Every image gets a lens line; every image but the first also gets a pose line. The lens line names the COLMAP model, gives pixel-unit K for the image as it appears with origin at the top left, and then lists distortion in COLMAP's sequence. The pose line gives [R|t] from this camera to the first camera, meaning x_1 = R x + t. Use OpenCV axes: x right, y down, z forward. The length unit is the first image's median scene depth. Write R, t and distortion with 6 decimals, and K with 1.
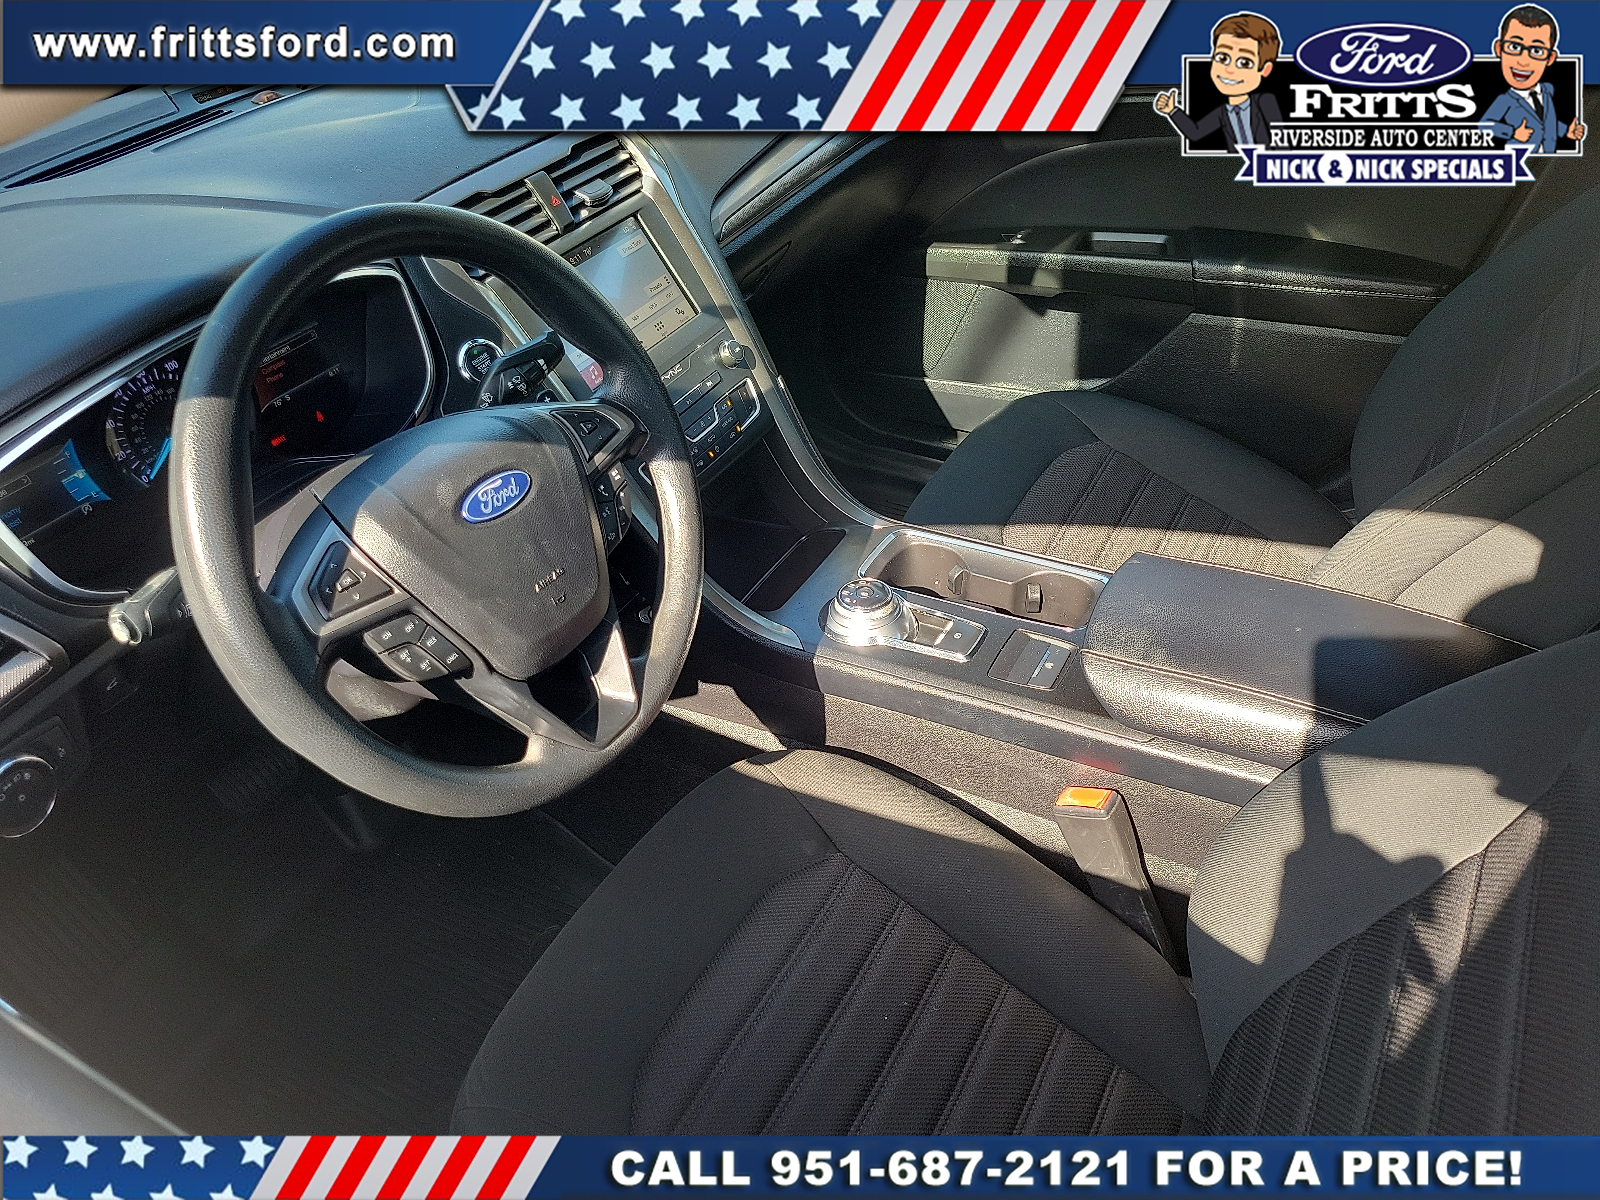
lens RADIAL K [[1204.6, 0, 798.2], [0, 1204.6, 640.8], [0, 0, 1]] dist [0.000073, -0.011636]
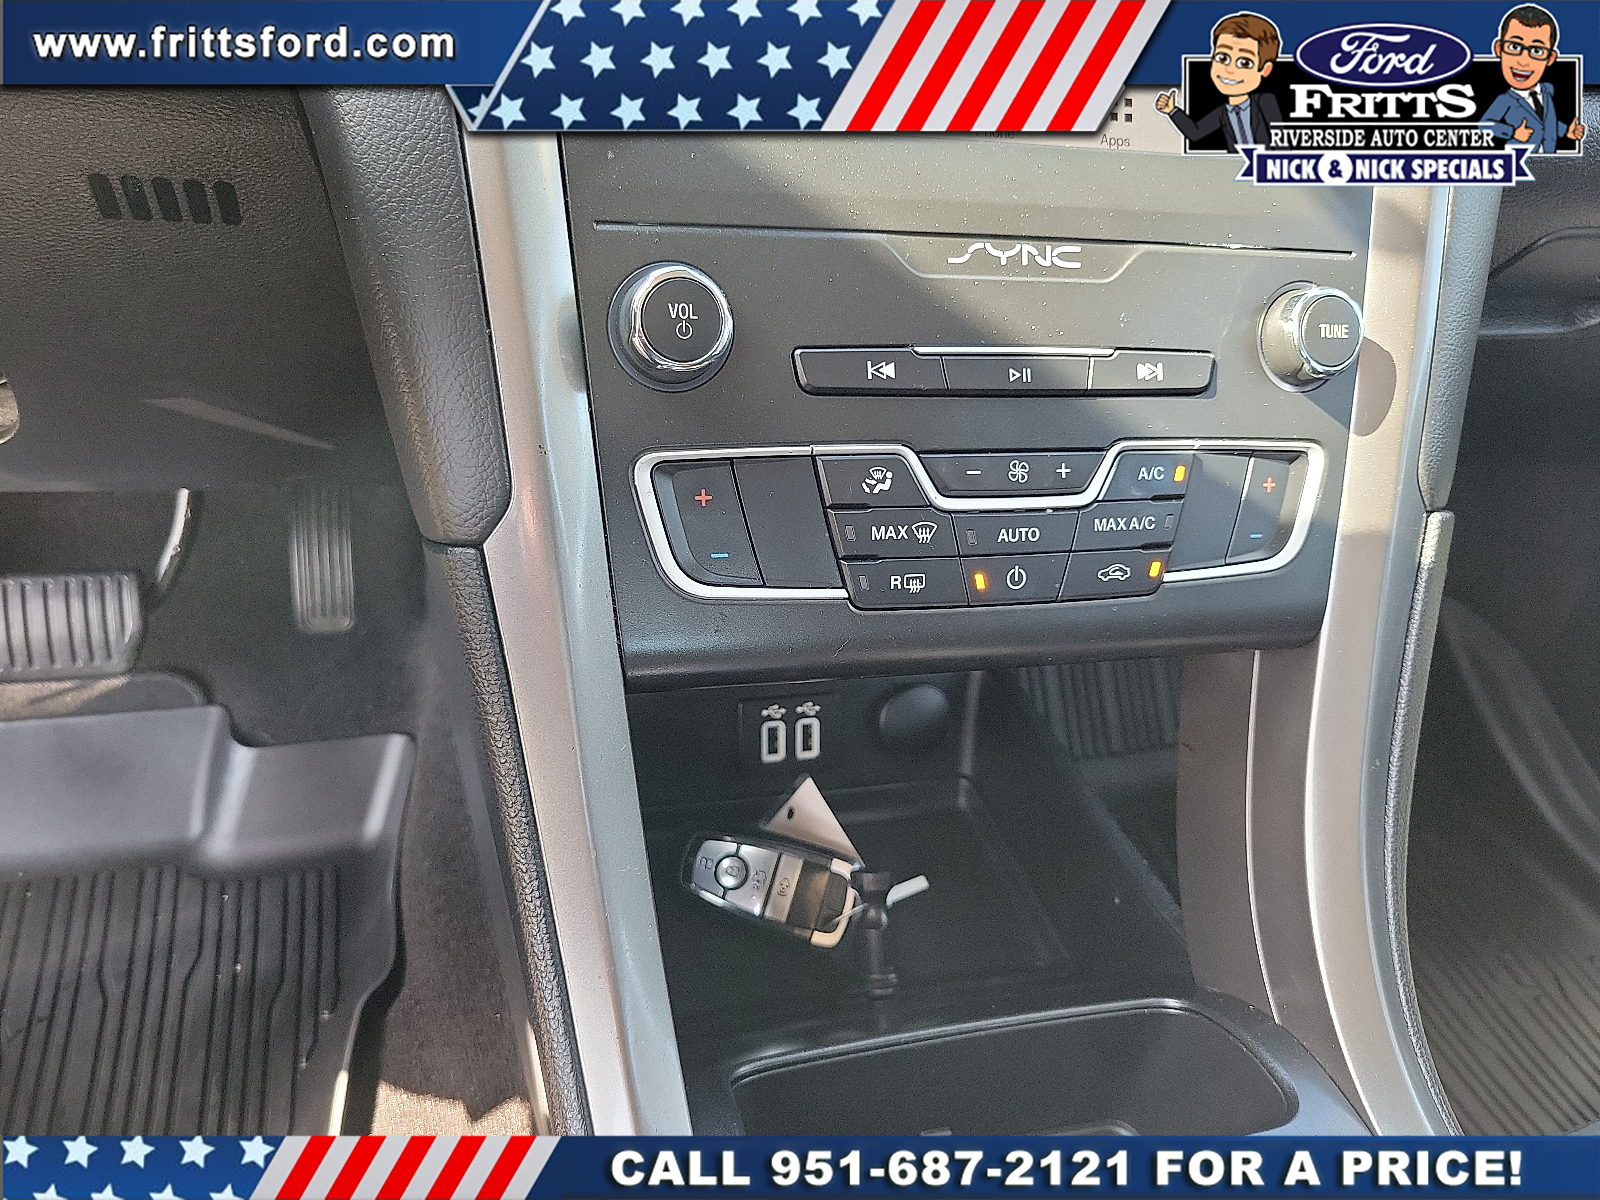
lens RADIAL K [[1204.6, 0, 798.2], [0, 1204.6, 640.8], [0, 0, 1]] dist [0.000073, -0.011636]
pose [[0.684508, 0.565897, -0.459576, 0.040863], [-0.586683, 0.801824, 0.113498, -0.199873], [0.432727, 0.191935, 0.880857, 0.991332]]
